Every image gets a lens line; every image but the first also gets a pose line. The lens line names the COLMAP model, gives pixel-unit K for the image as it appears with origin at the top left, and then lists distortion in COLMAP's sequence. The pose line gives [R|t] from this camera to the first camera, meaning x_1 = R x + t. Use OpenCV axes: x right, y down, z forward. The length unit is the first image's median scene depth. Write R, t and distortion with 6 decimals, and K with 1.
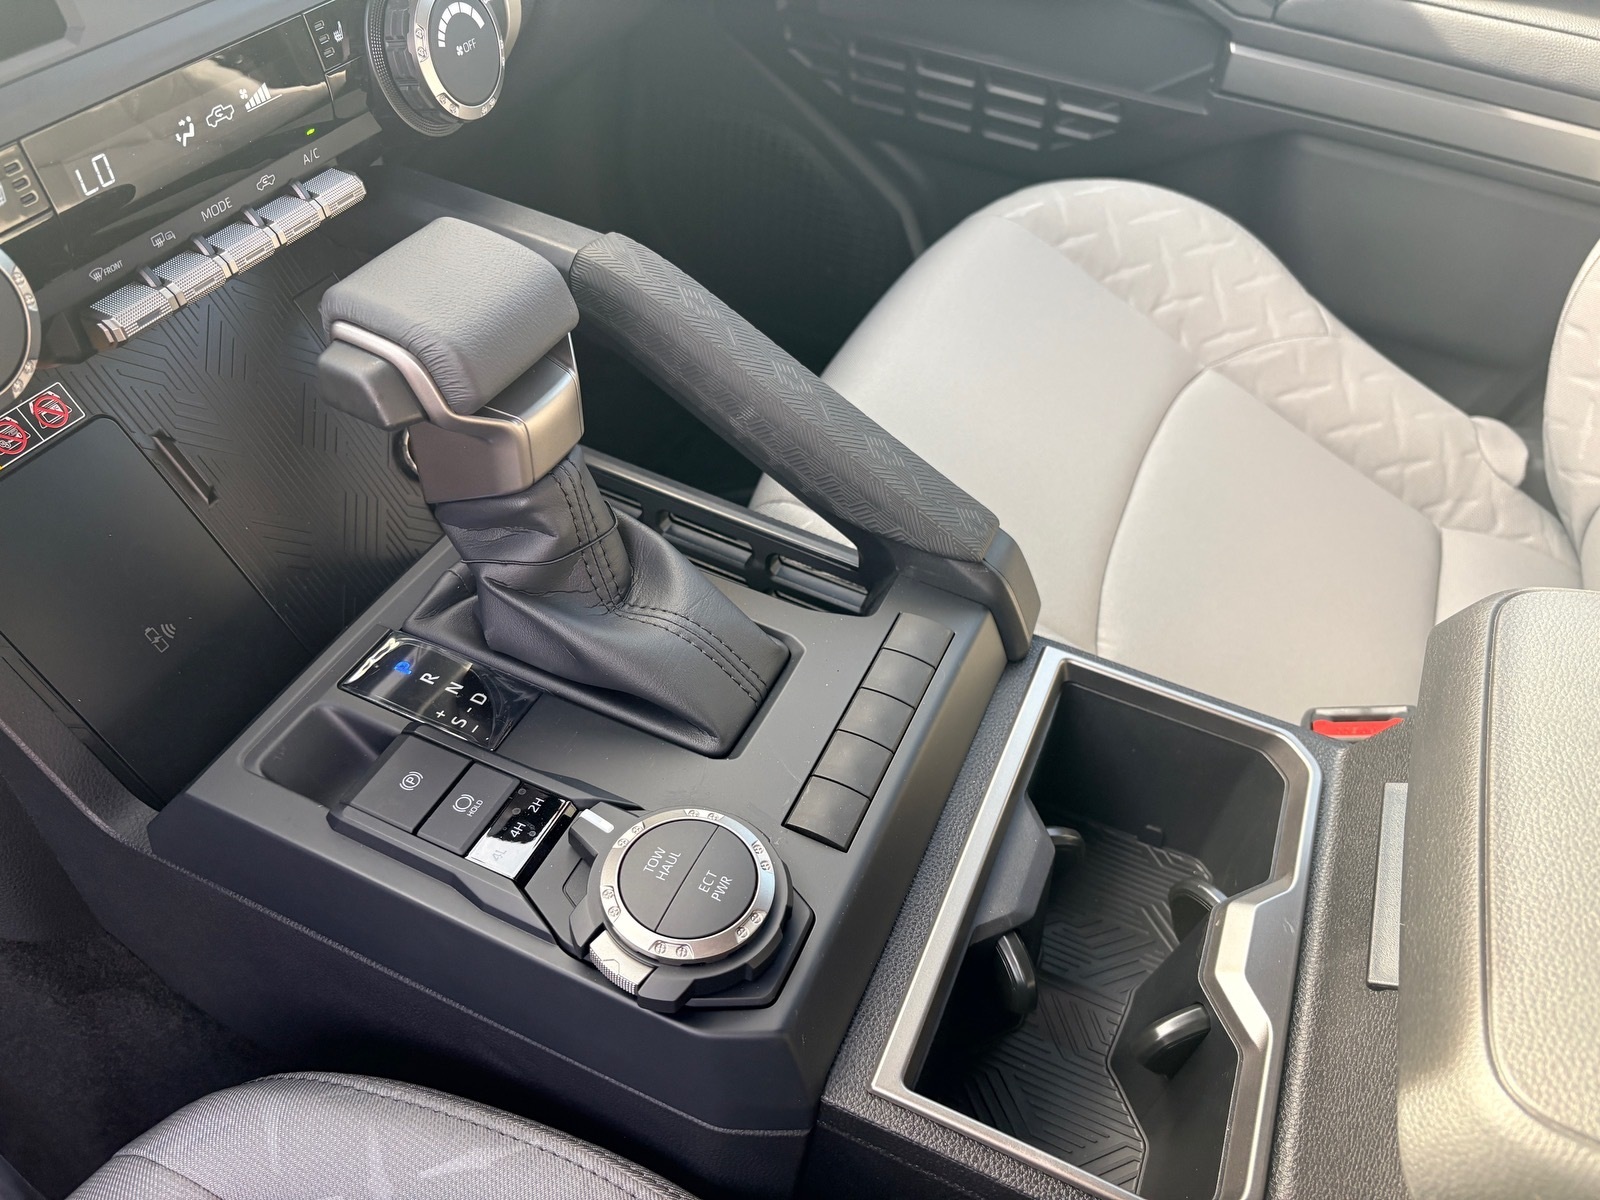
lens RADIAL K [[1220.6, 0, 798.7], [0, 1220.6, 604.3], [0, 0, 1]] dist [0.038998, -0.054925]
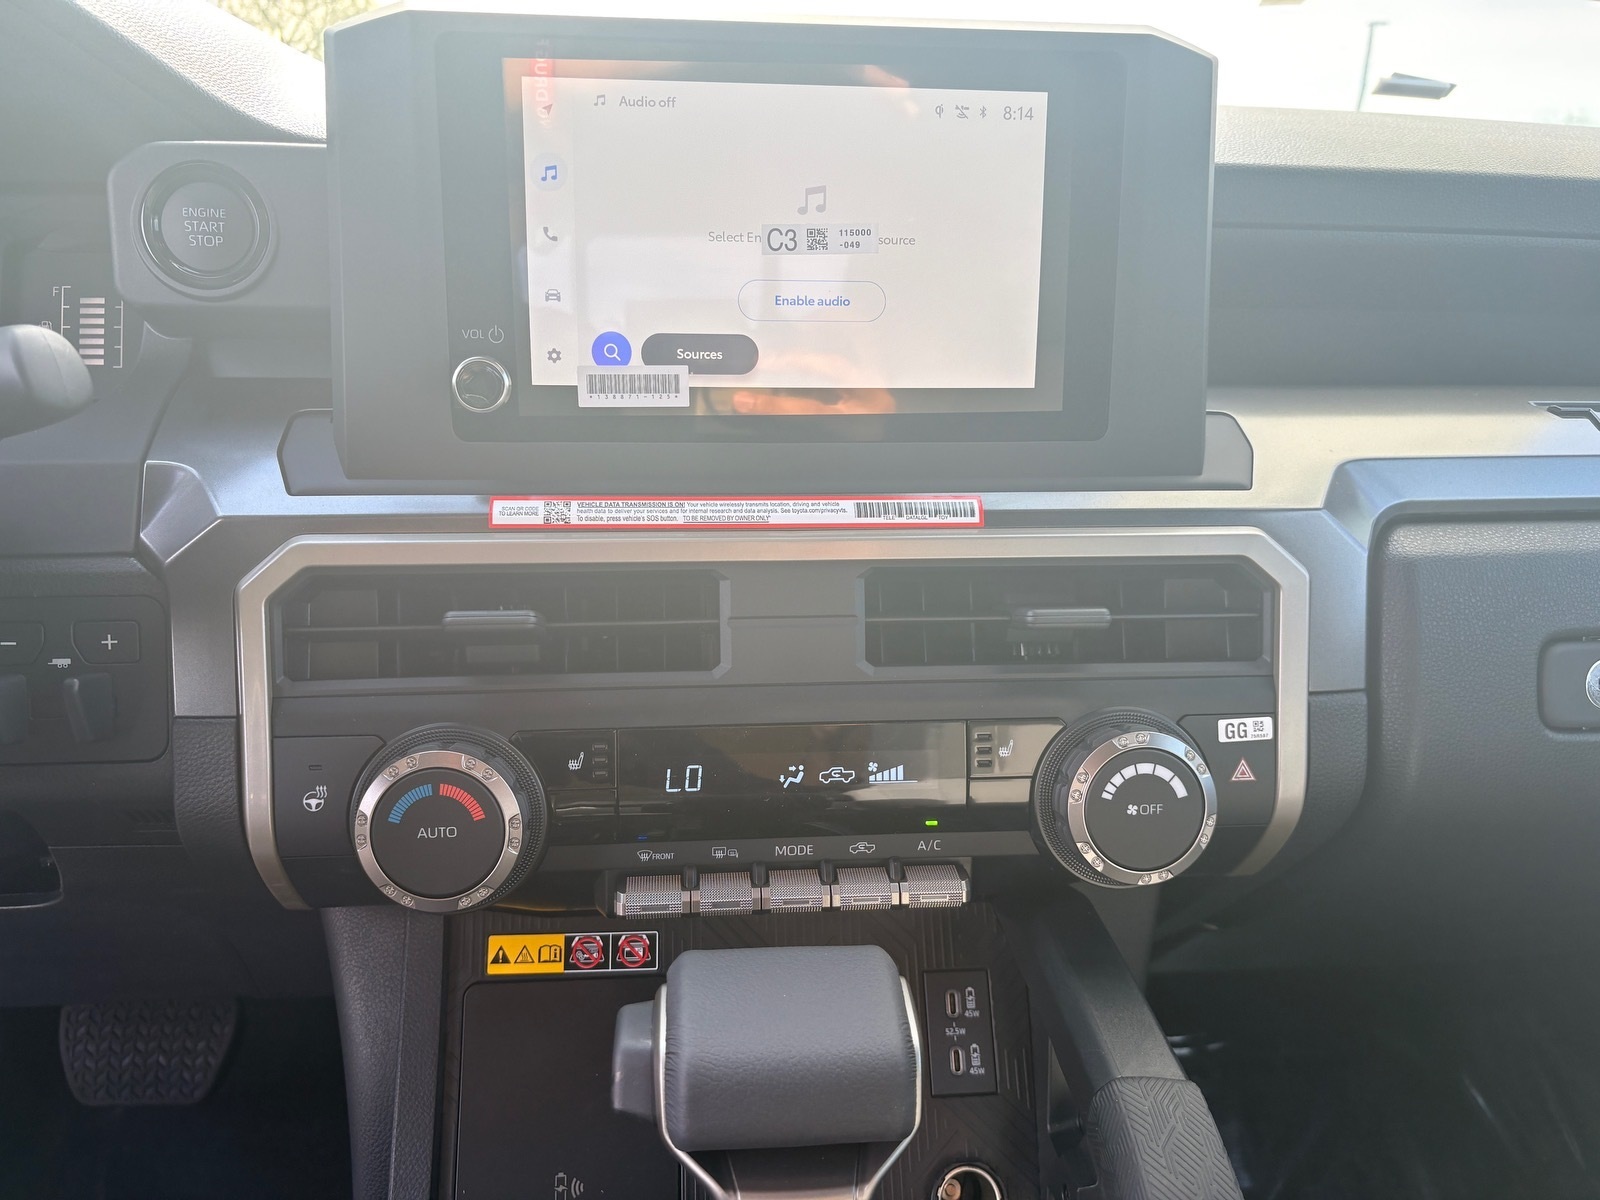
lens RADIAL K [[1220.6, 0, 797.4], [0, 1220.6, 607.9], [0, 0, 1]] dist [0.038998, -0.054925]
pose [[0.495566, 0.187598, -0.848069, 0.325006], [-0.592439, 0.787019, -0.172096, -0.280072], [0.635162, 0.587715, 0.501160, 0.338780]]
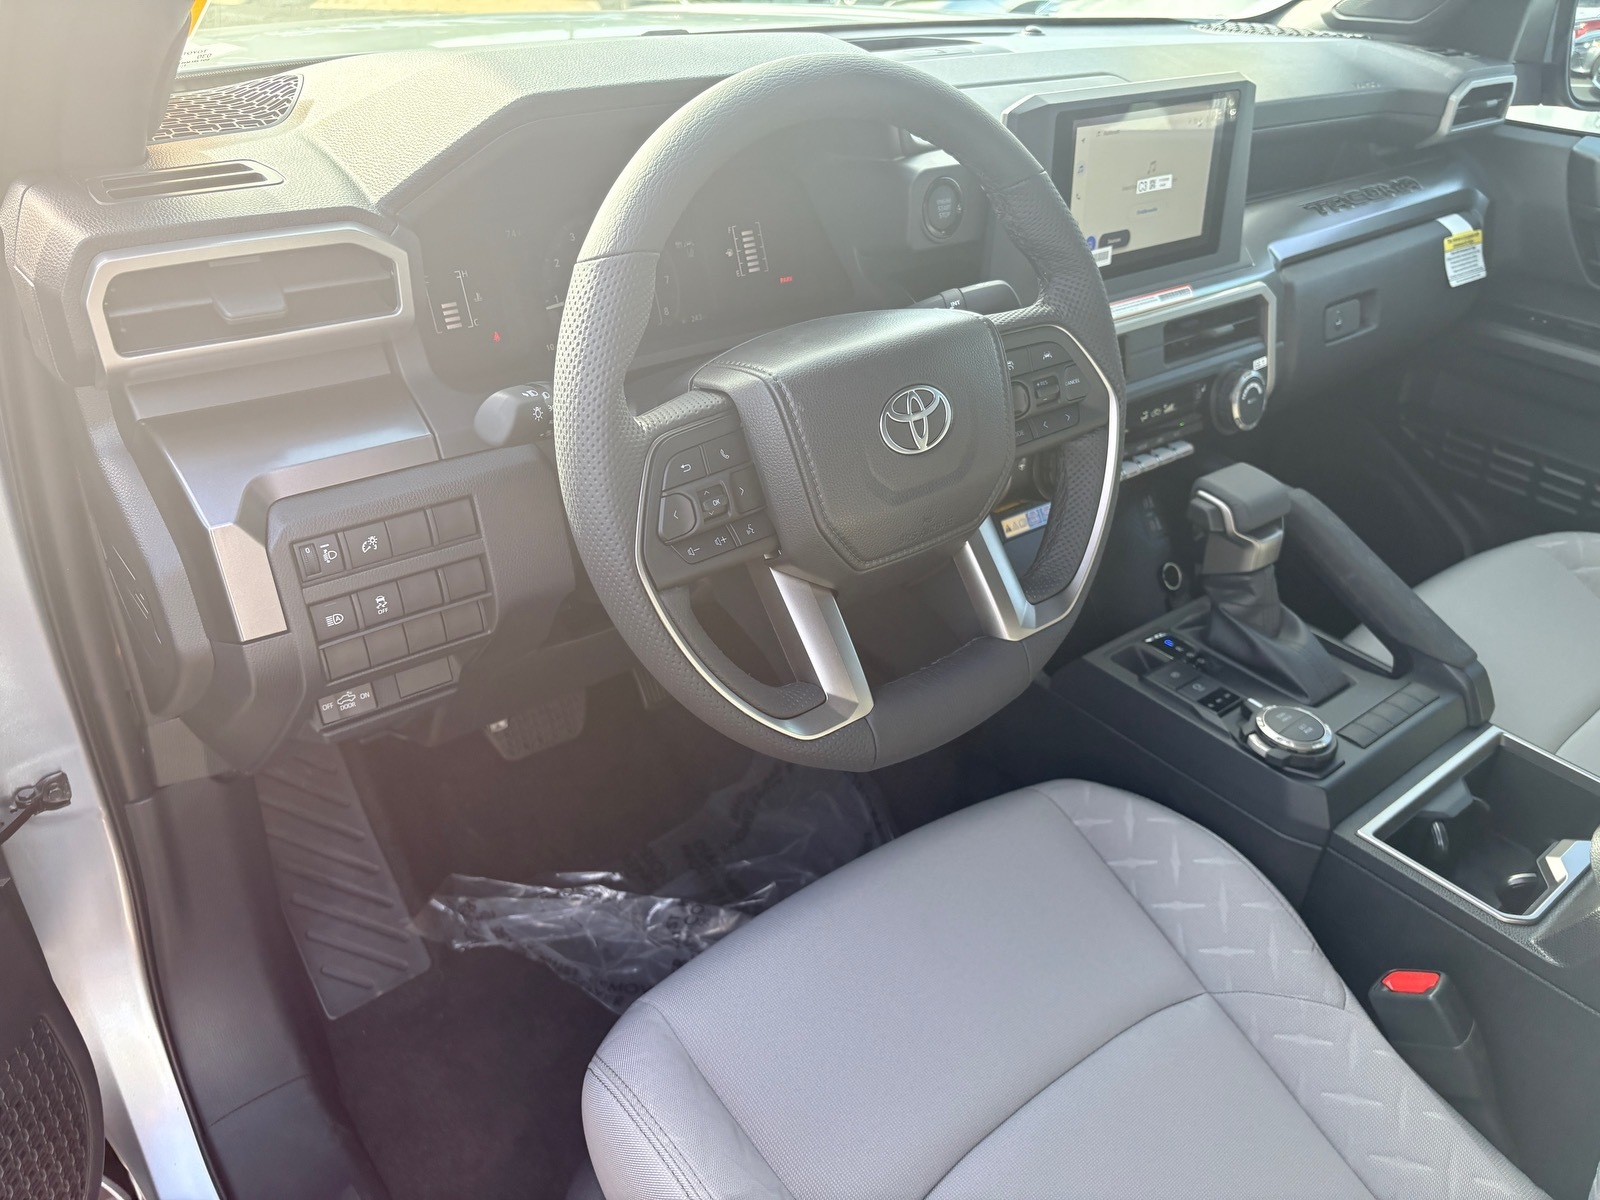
lens RADIAL K [[1220.6, 0, 794.6], [0, 1220.6, 602.2], [0, 0, 1]] dist [0.038998, -0.054925]
pose [[0.889469, 0.205086, -0.408392, -0.022908], [-0.301659, 0.934781, -0.187579, 0.588402], [0.343288, 0.290041, 0.893325, -1.233893]]
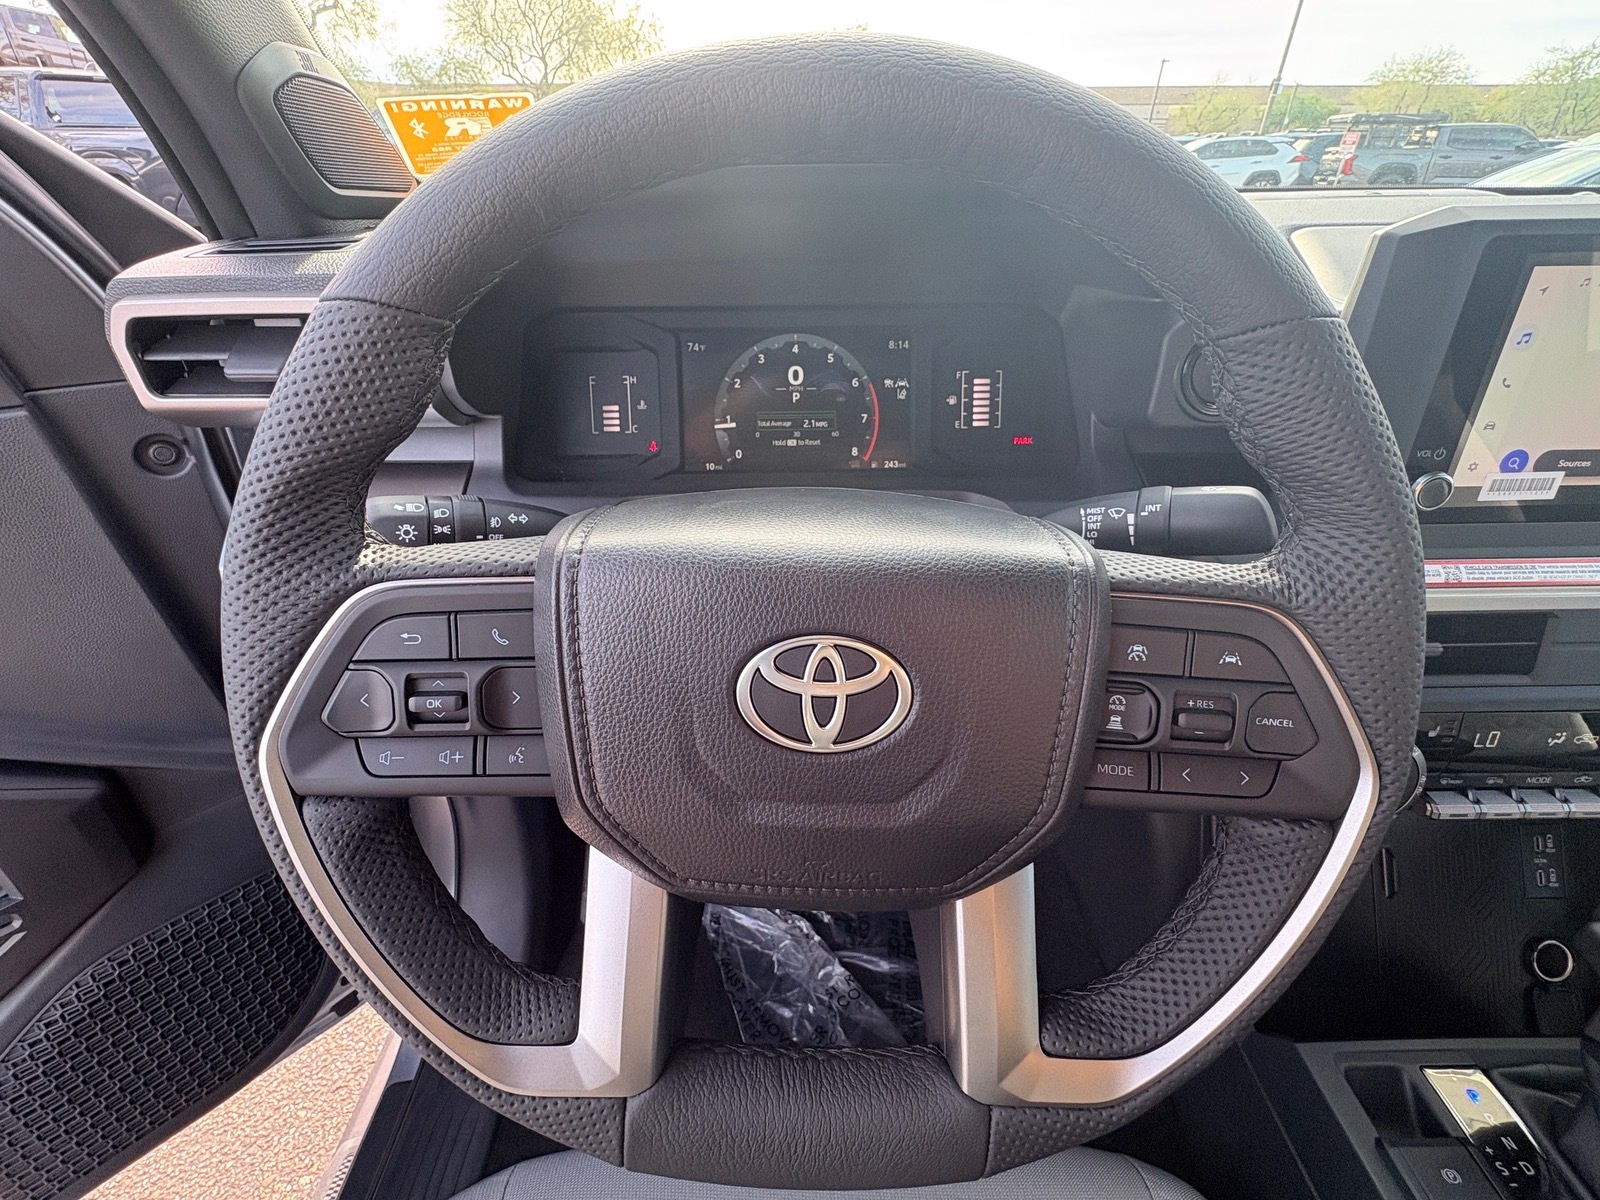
lens RADIAL K [[728.1, 0, 787.0], [0, 728.1, 599.1], [0, 0, 1]] dist [0.001609, 0.000082]
pose [[0.409615, 0.396103, -0.821777, -0.169920], [-0.608075, 0.790066, 0.077722, 0.014584], [0.680044, 0.467866, 0.564483, -0.291514]]
